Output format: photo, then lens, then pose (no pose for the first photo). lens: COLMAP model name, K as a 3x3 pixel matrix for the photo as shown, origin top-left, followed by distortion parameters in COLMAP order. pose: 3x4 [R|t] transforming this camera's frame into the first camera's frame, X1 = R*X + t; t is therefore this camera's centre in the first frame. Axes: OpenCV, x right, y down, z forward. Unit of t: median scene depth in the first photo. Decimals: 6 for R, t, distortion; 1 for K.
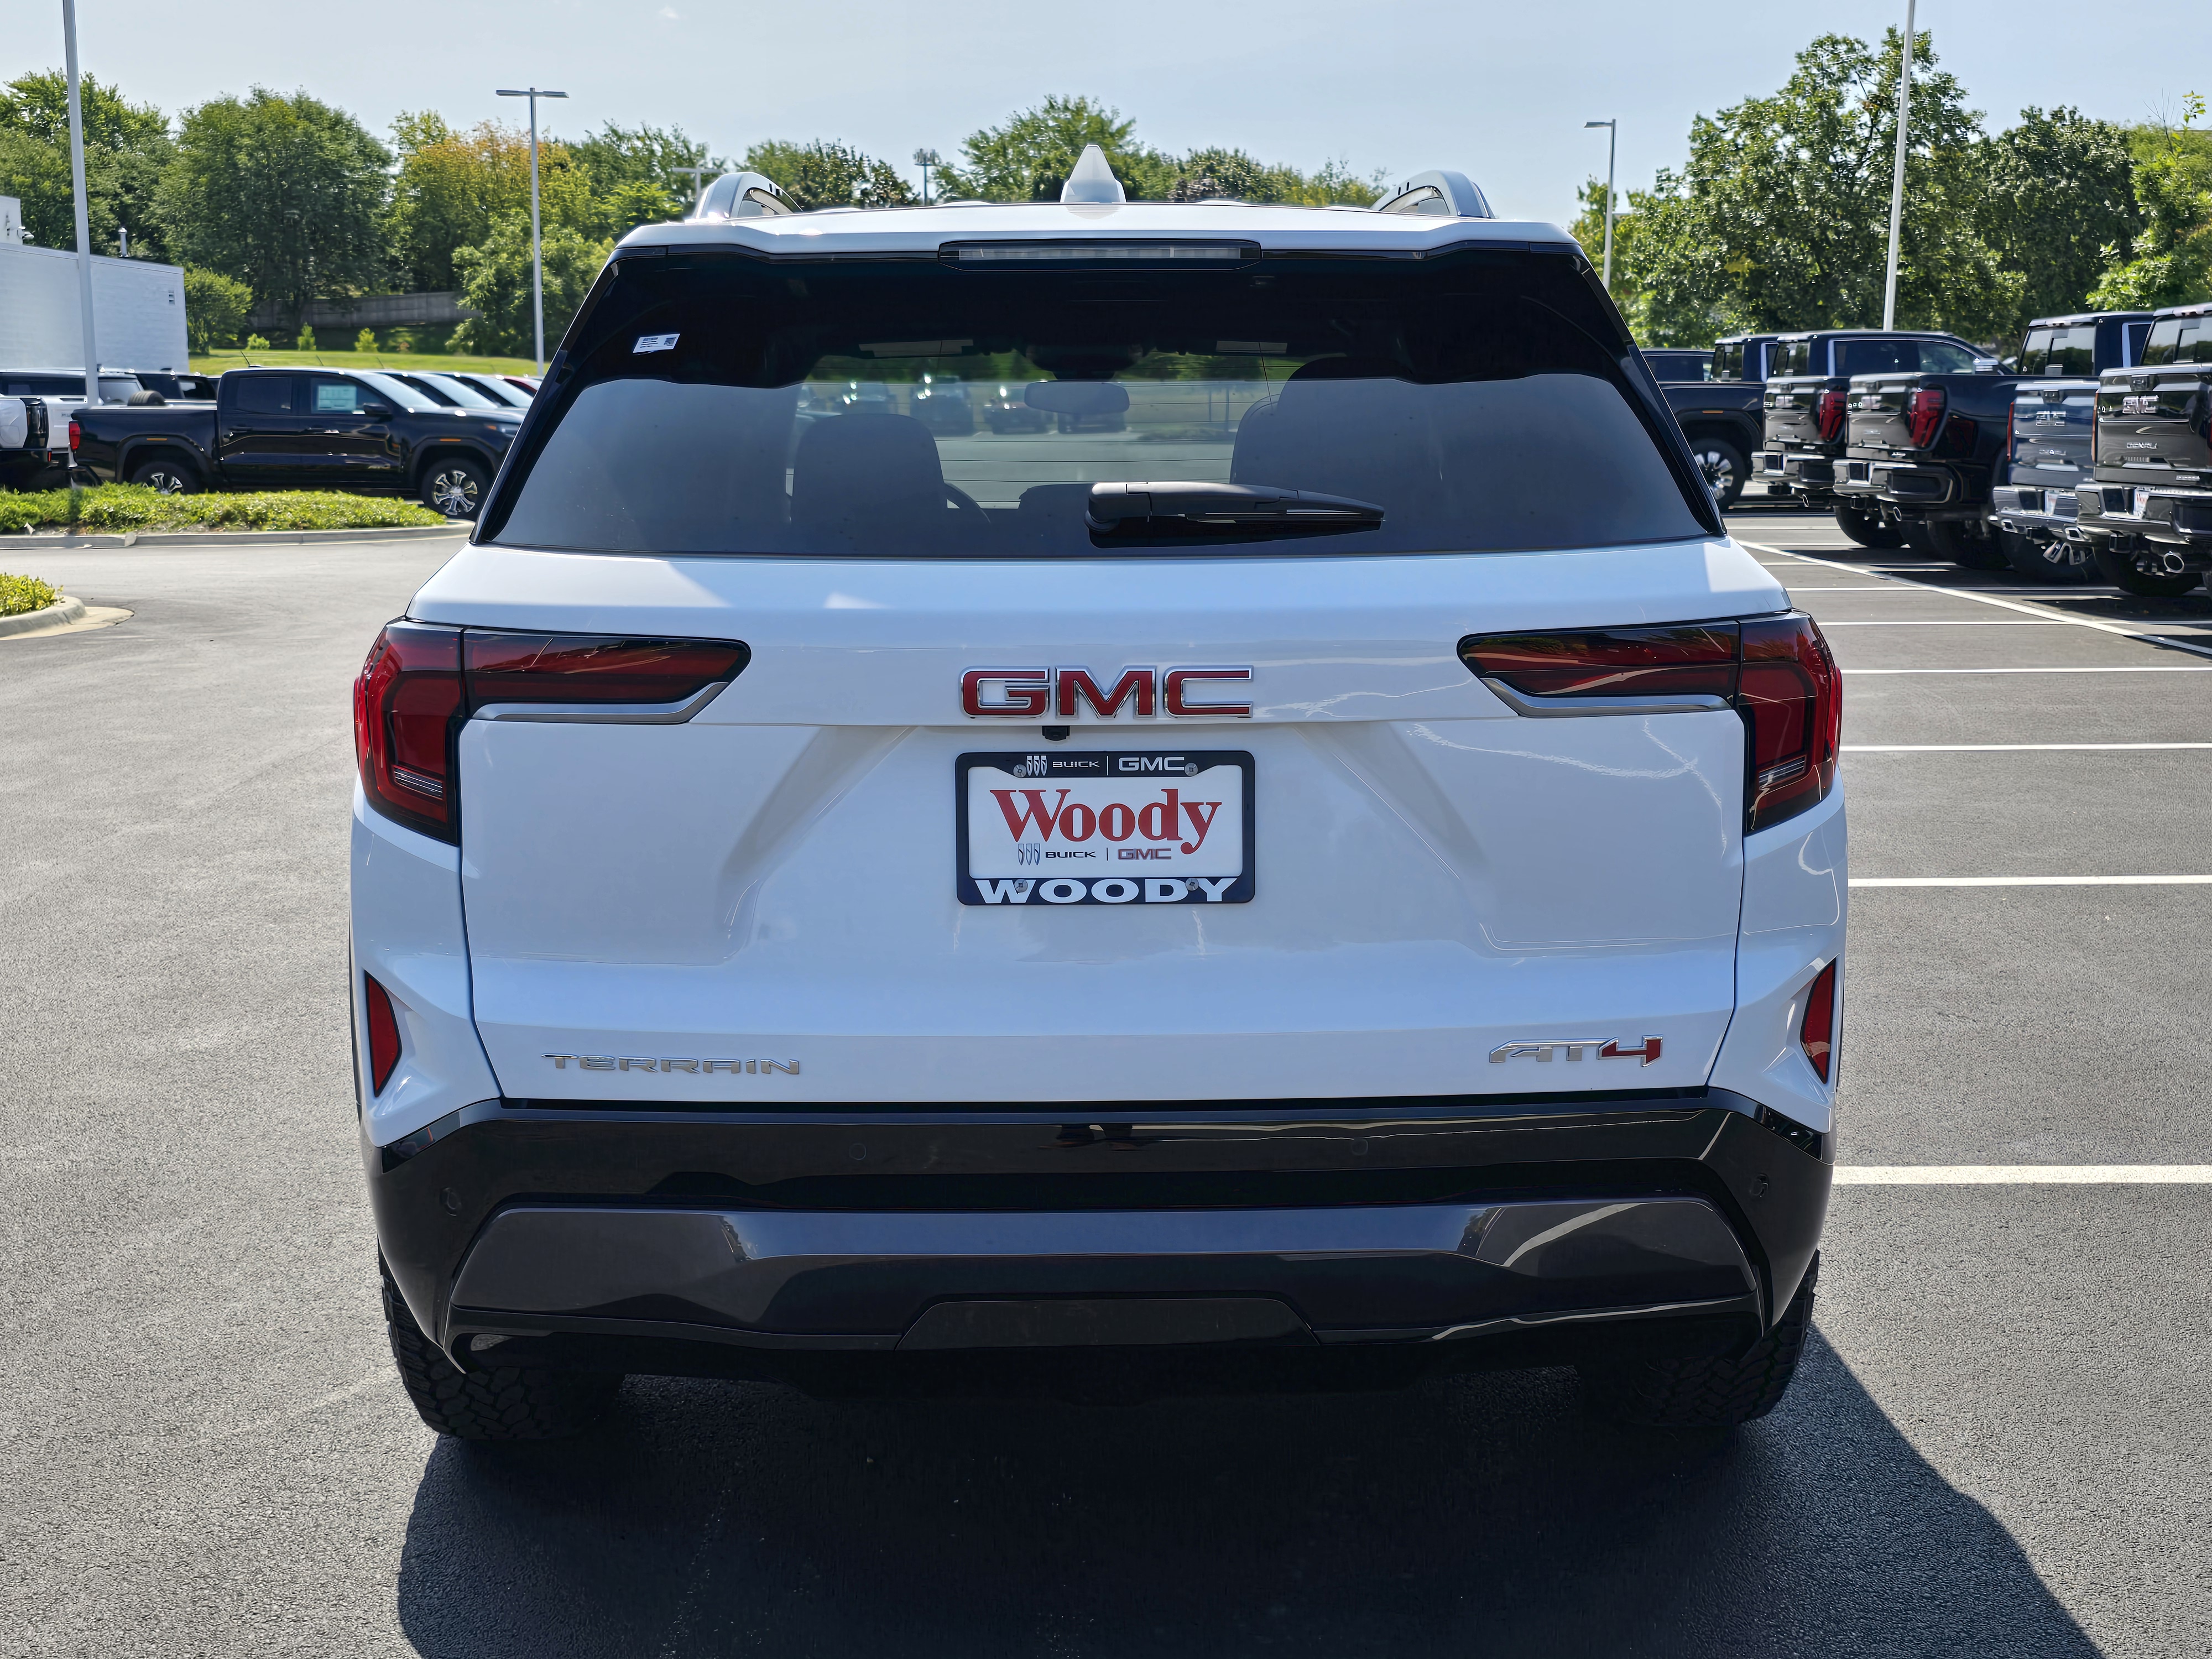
lens RADIAL K [[2505.6, 0, 1106.0], [0, 2505.6, 829.5], [0, 0, 1]] dist [0.129528, -0.224523]
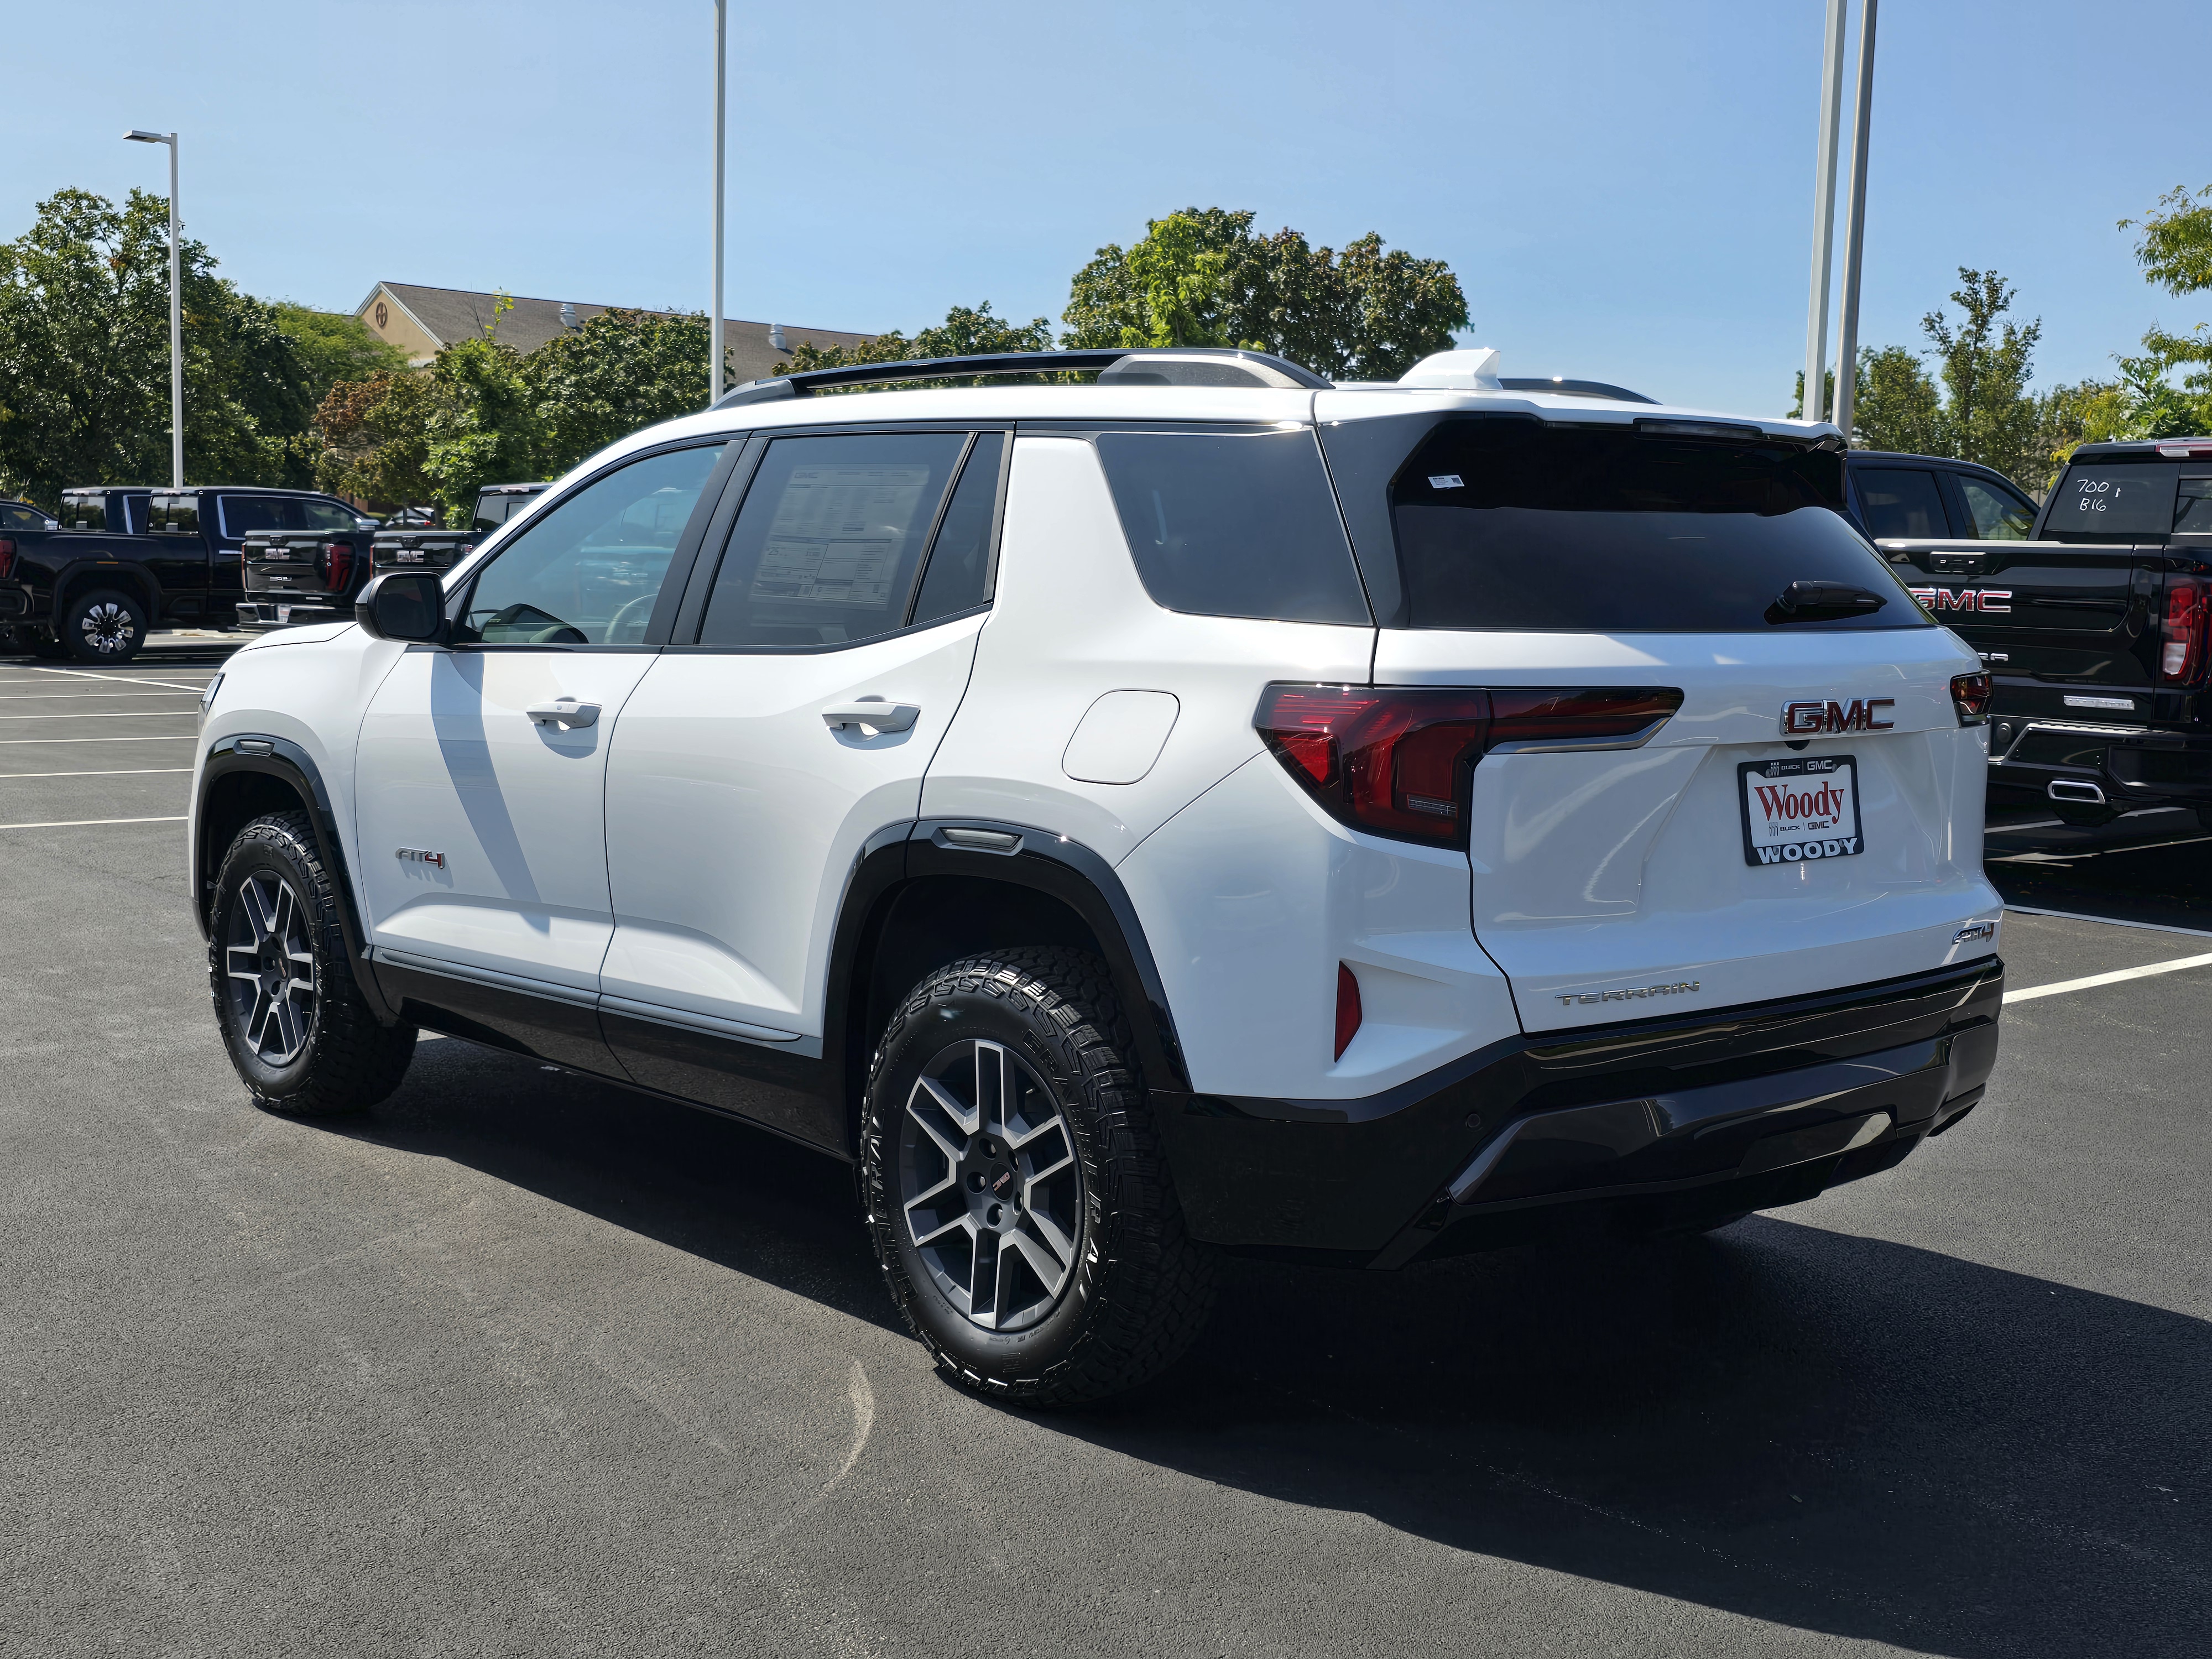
lens RADIAL K [[2505.6, 0, 1106.0], [0, 2505.6, 829.5], [0, 0, 1]] dist [0.129528, -0.224523]
pose [[0.765570, -0.054136, 0.641071, -0.114142], [0.093682, 0.995213, -0.027834, 0.001286], [-0.636495, 0.081366, 0.766977, 0.009293]]
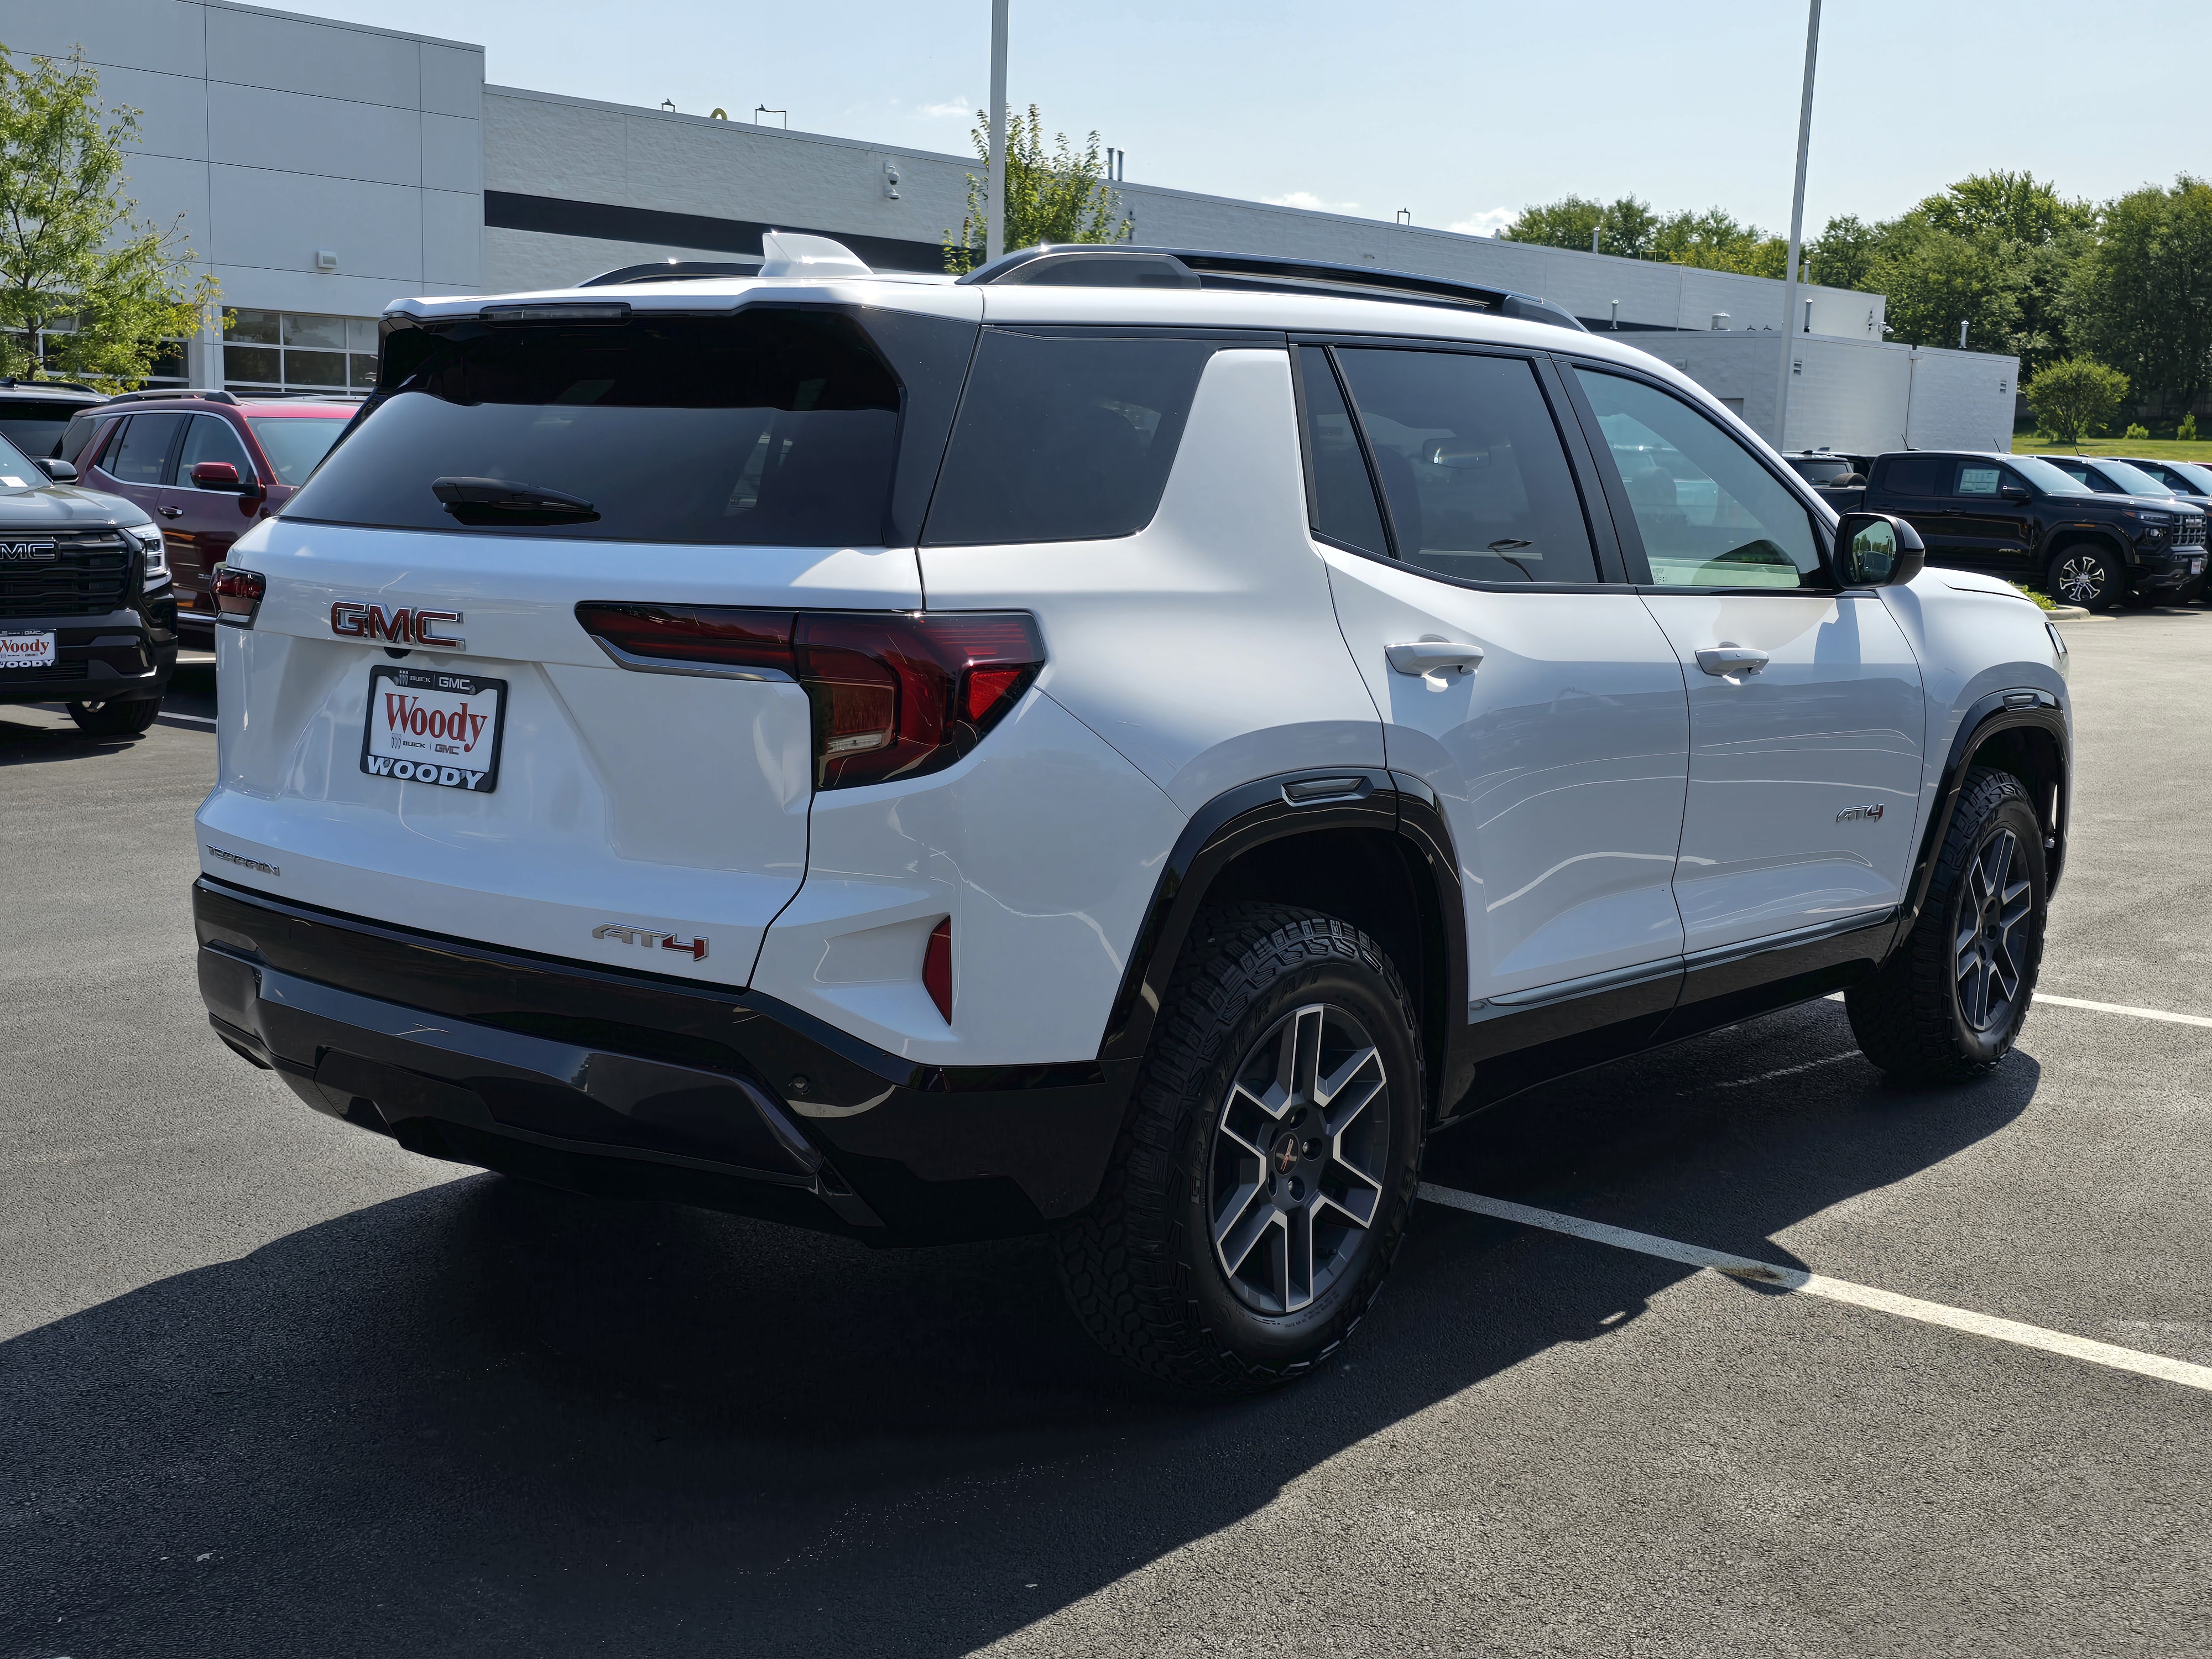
lens RADIAL K [[2521.5, 0, 1127.9], [0, 2521.5, 797.0], [0, 0, 1]] dist [0.151043, -0.301144]
pose [[0.755167, 0.106170, -0.646878, 0.105281], [-0.137136, 0.990549, 0.002482, -0.001641], [0.641028, 0.086836, 0.762590, 0.016477]]
